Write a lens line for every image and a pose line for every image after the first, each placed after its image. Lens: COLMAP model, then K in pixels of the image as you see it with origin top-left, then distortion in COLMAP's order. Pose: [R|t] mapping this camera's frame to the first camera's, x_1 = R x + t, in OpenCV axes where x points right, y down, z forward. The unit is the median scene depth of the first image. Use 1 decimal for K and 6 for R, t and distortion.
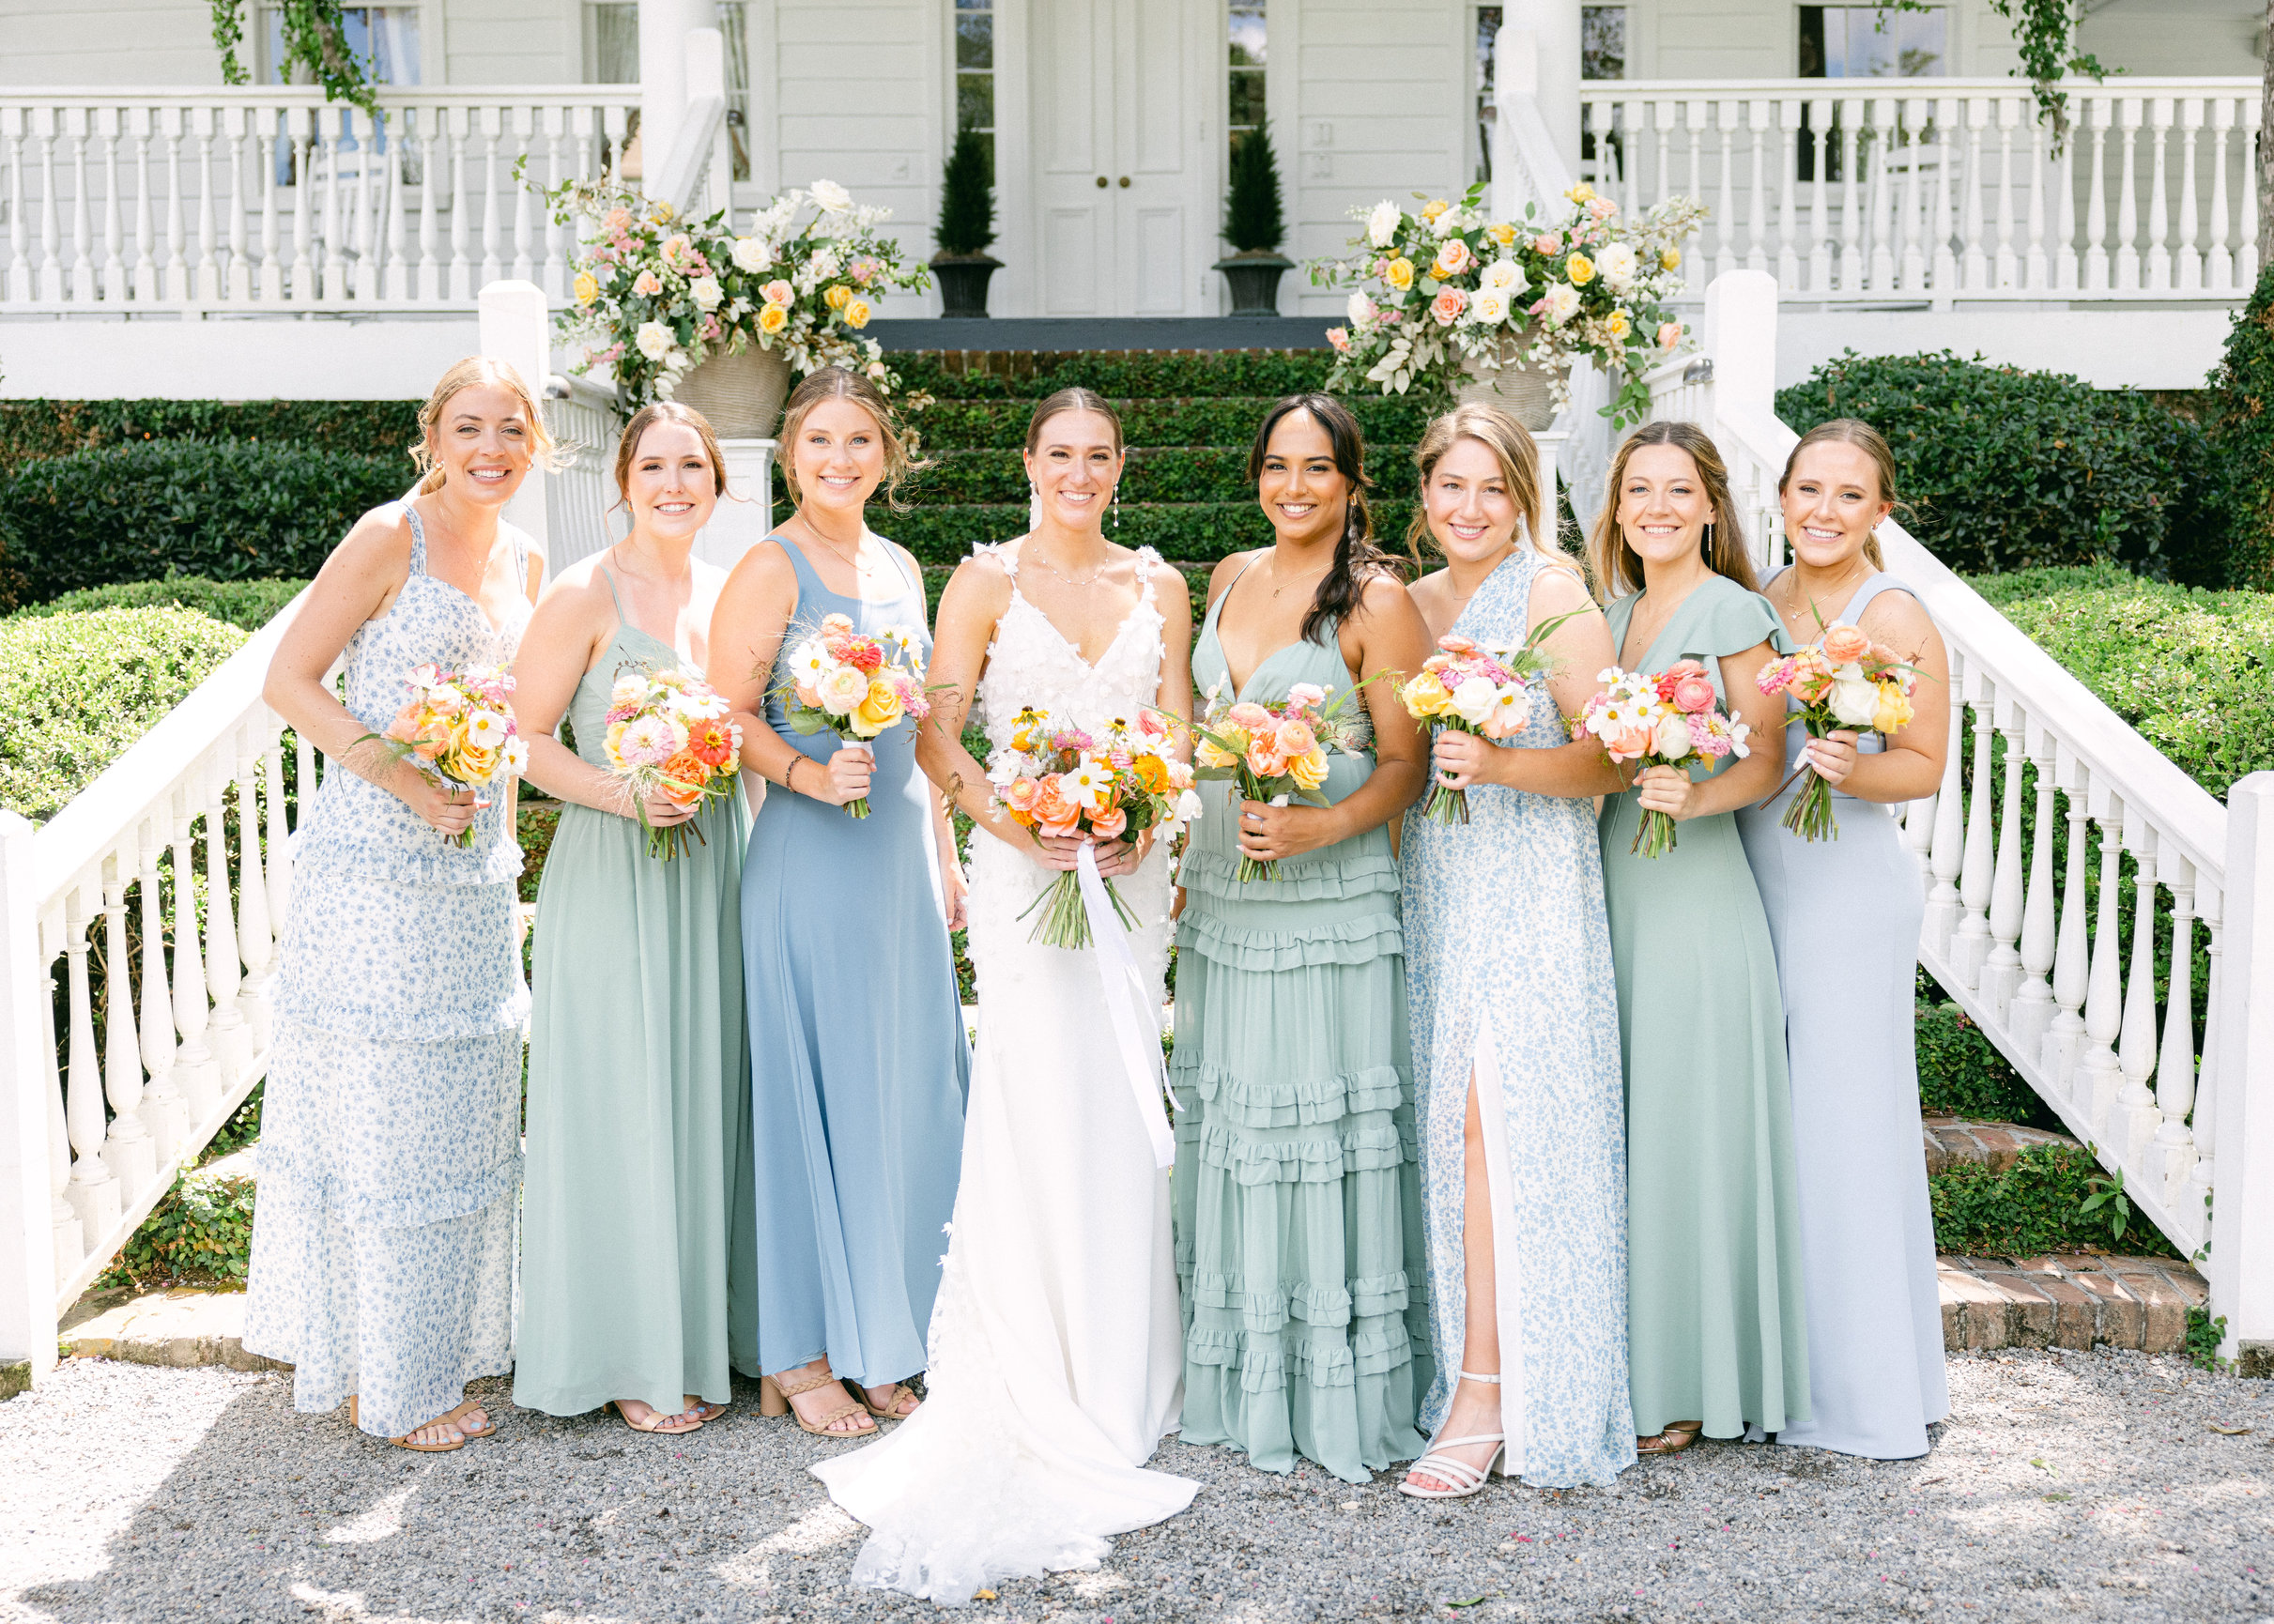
lens RADIAL K [[2777.6, 0, 1103.9], [0, 2777.6, 819.4], [0, 0, 1]] dist [-0.005827, 0.050371]
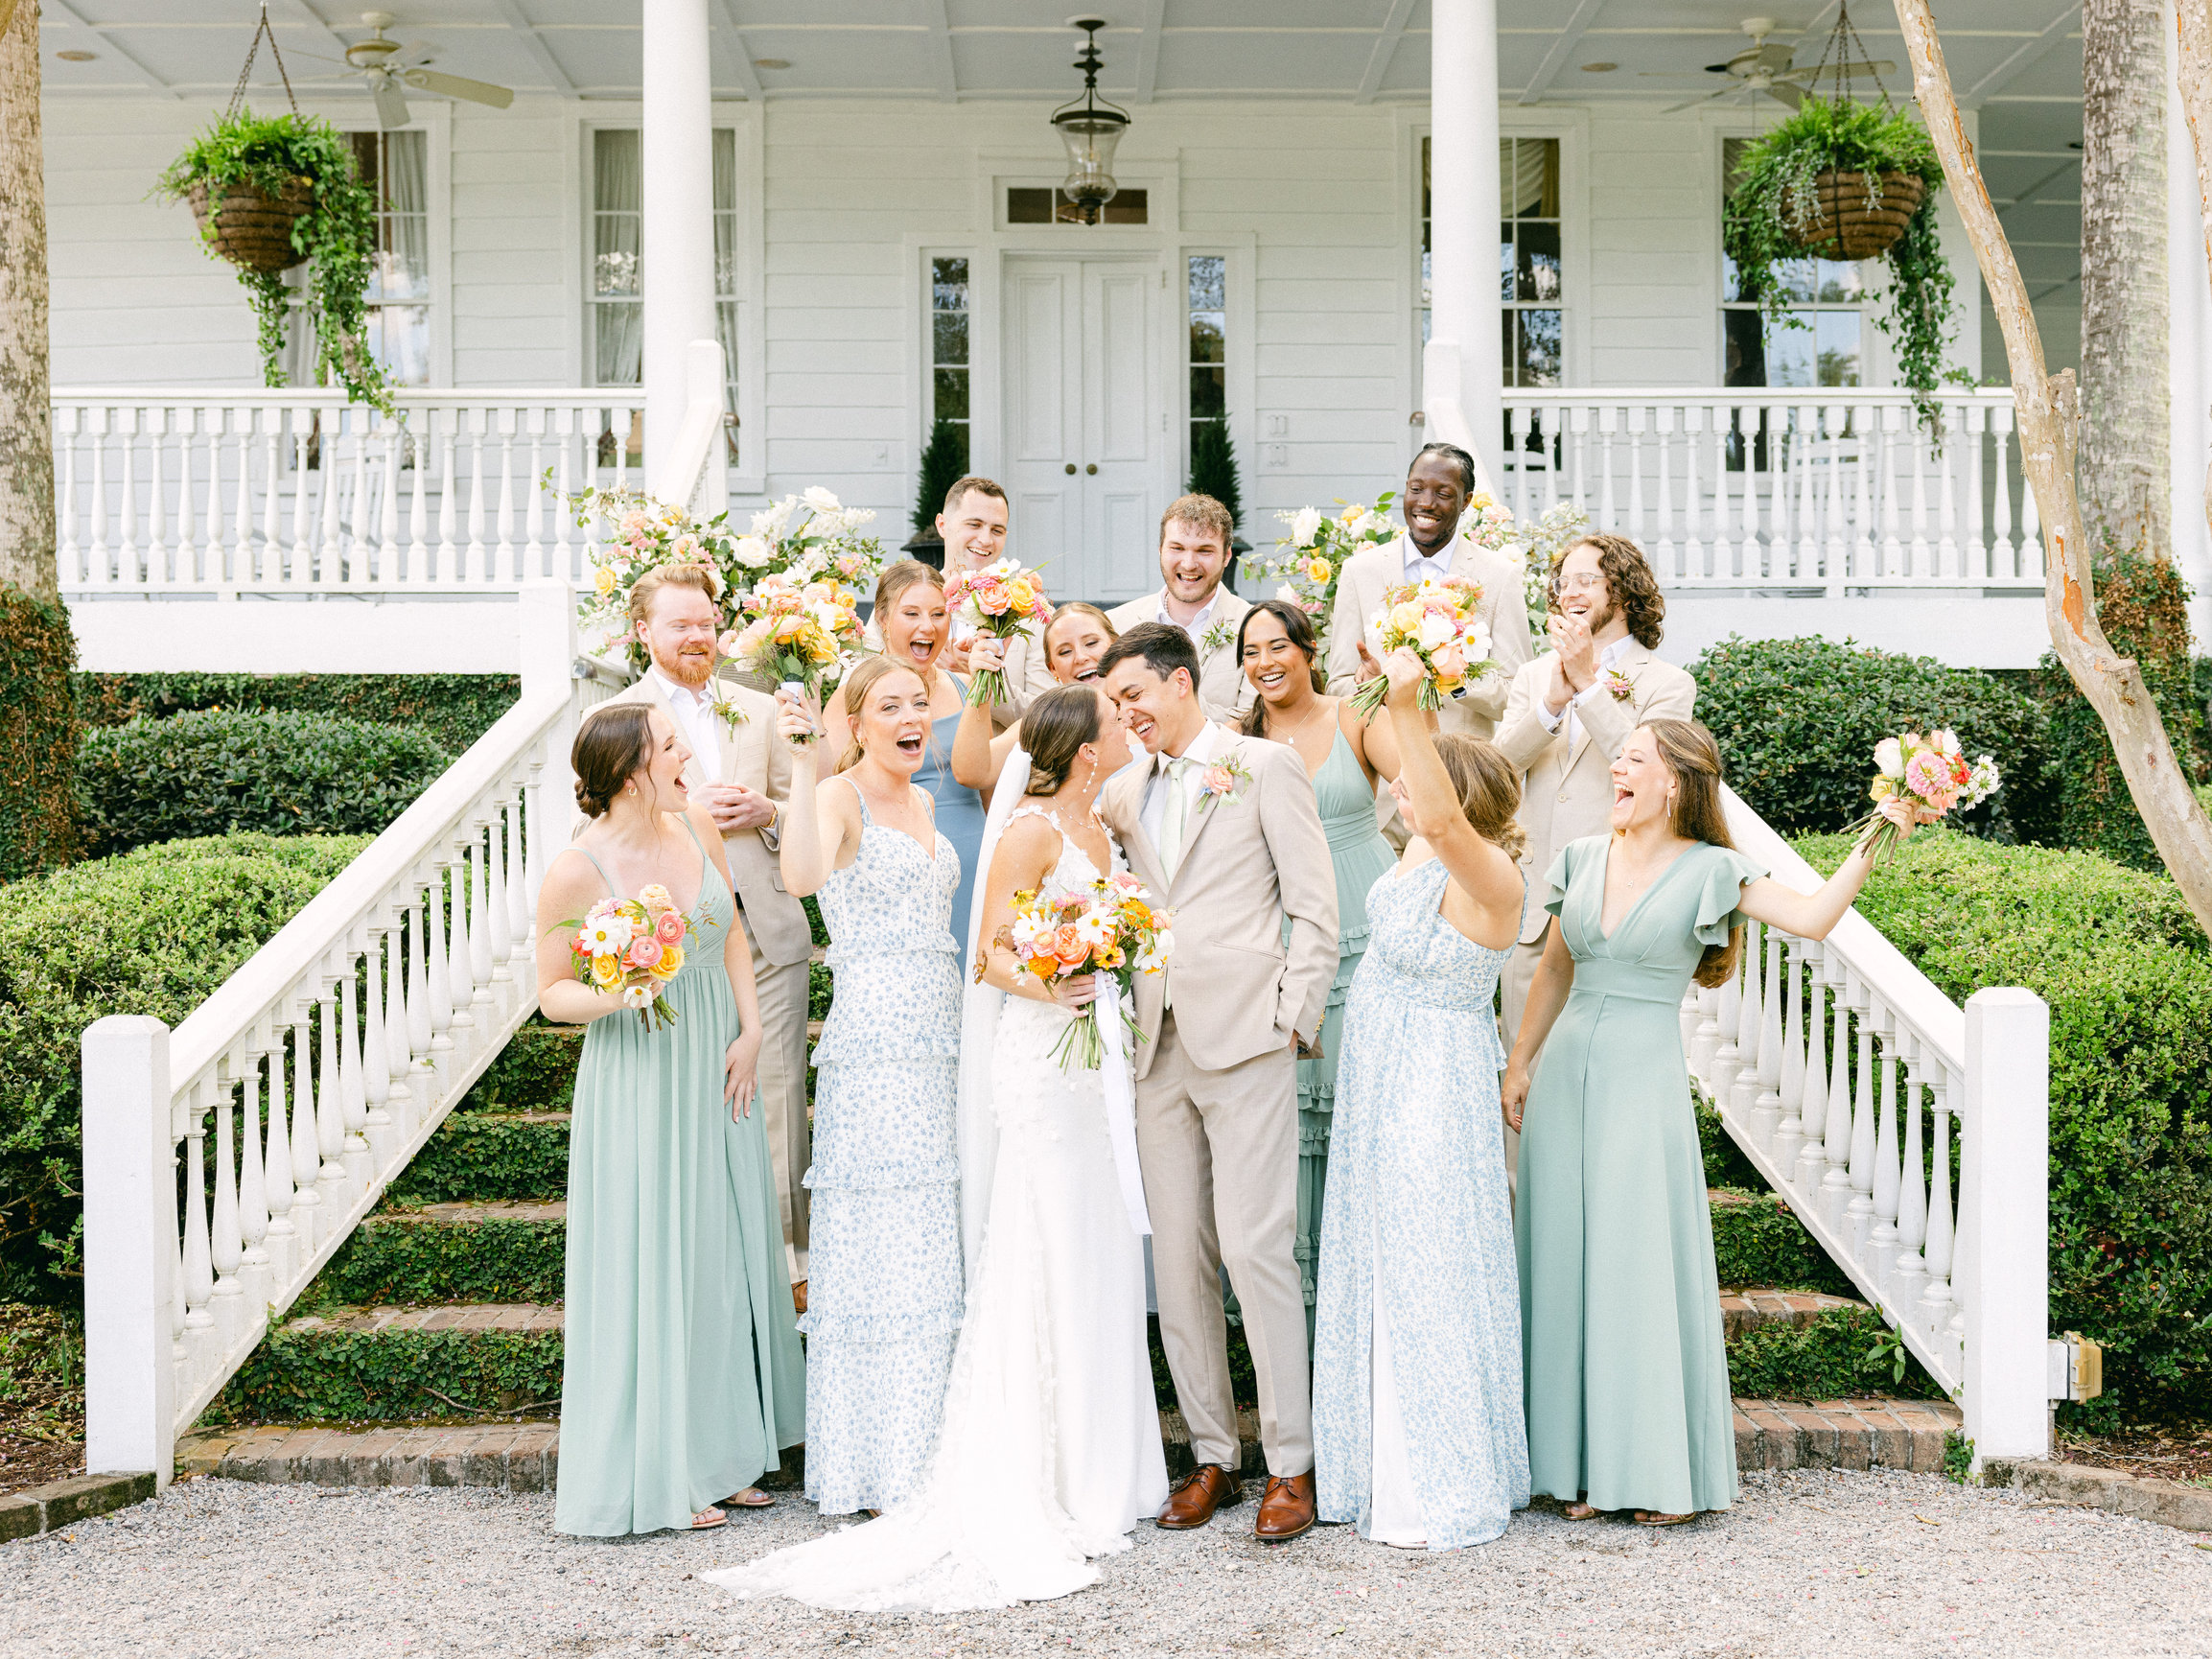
lens RADIAL K [[2906.9, 0, 1106.0], [0, 2906.9, 829.5], [0, 0, 1]] dist [0.002581, -0.006100]
pose [[0.999972, 0.002406, 0.007082, 0.009831], [-0.001734, 0.995625, -0.093428, 0.020161], [-0.007275, 0.093413, 0.995601, -0.168331]]
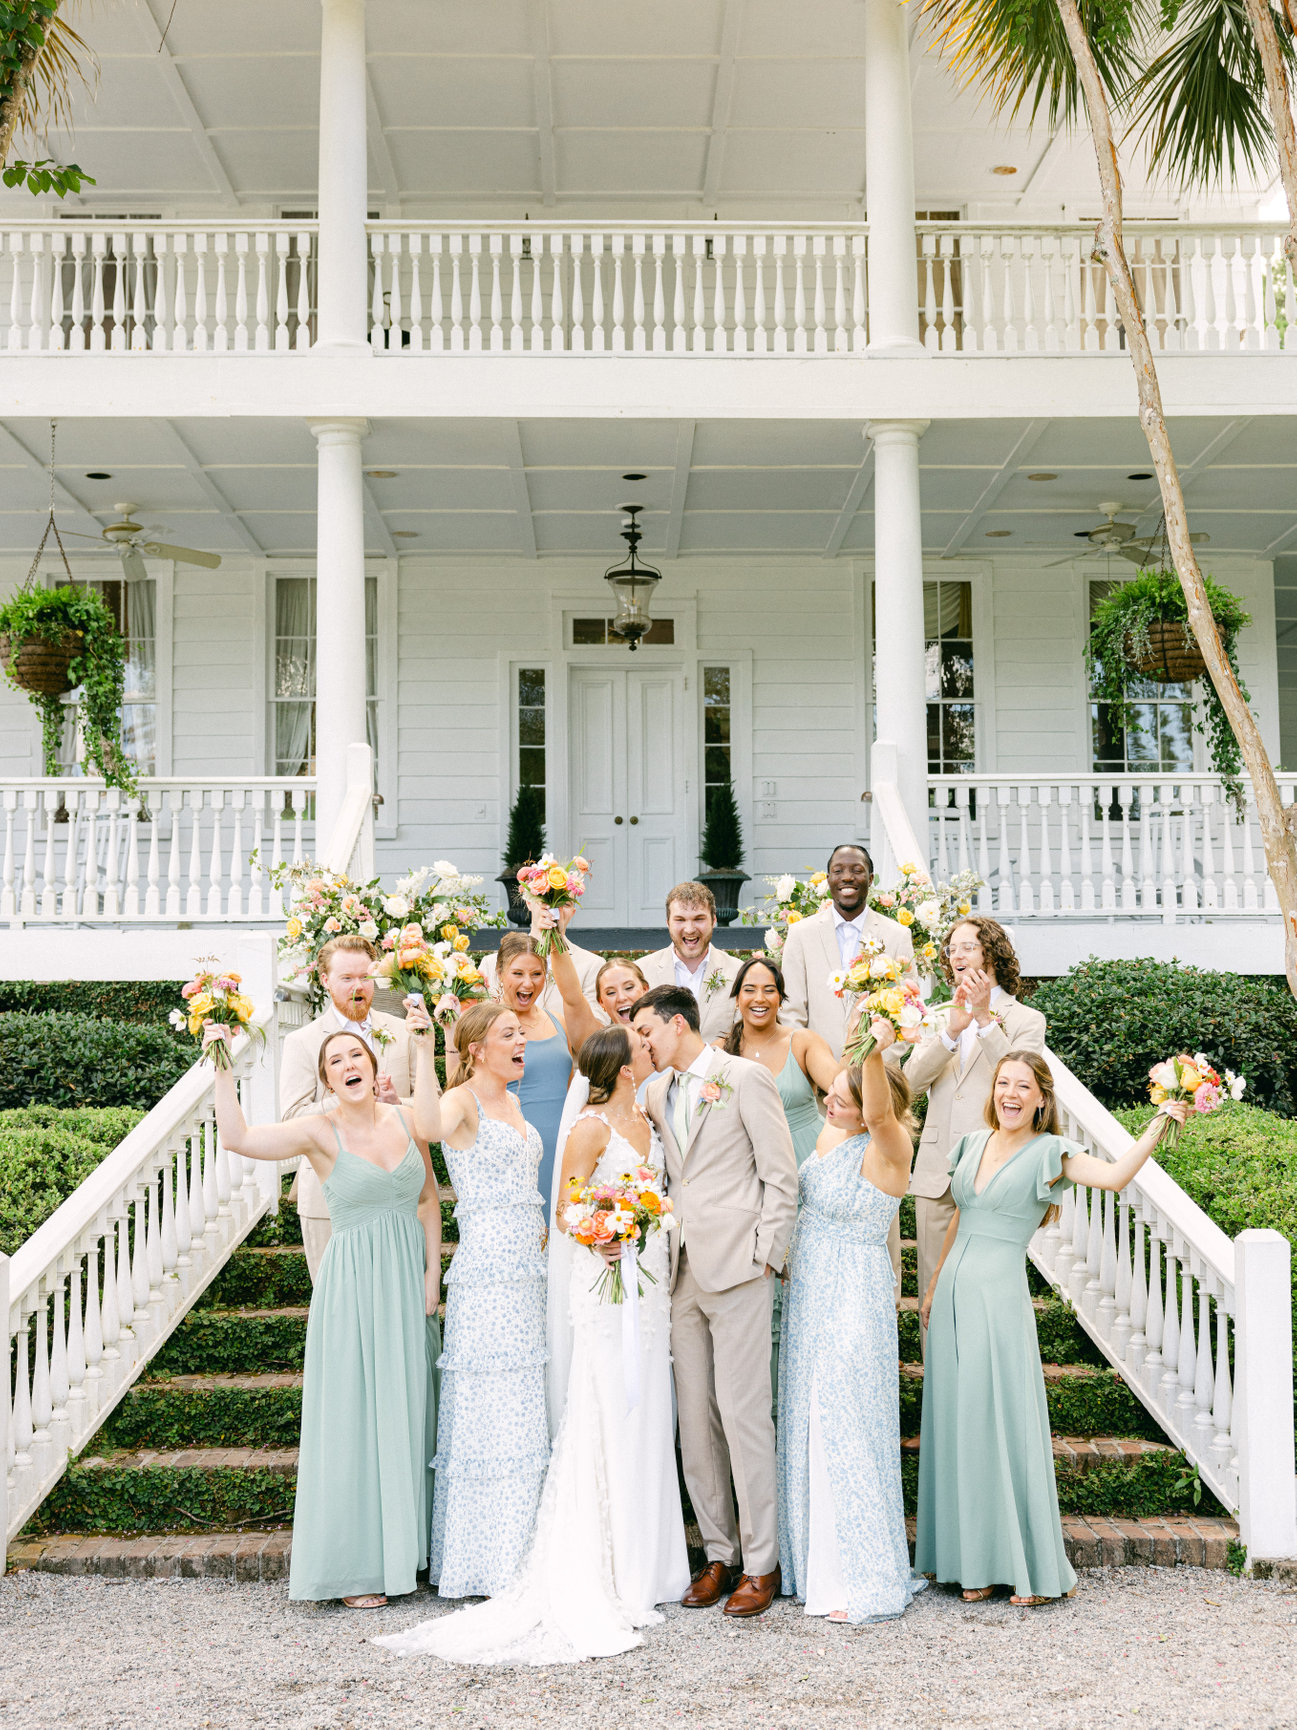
lens RADIAL K [[2235.7, 0, 616.1], [0, 2235.7, 866.5], [0, 0, 1]] dist [0.002764, 0.005470]
pose [[0.999982, -0.000191, -0.005976, 0.009111], [-0.000873, 0.984124, -0.177478, 0.005235], [0.005915, 0.177480, 0.984107, -0.277598]]
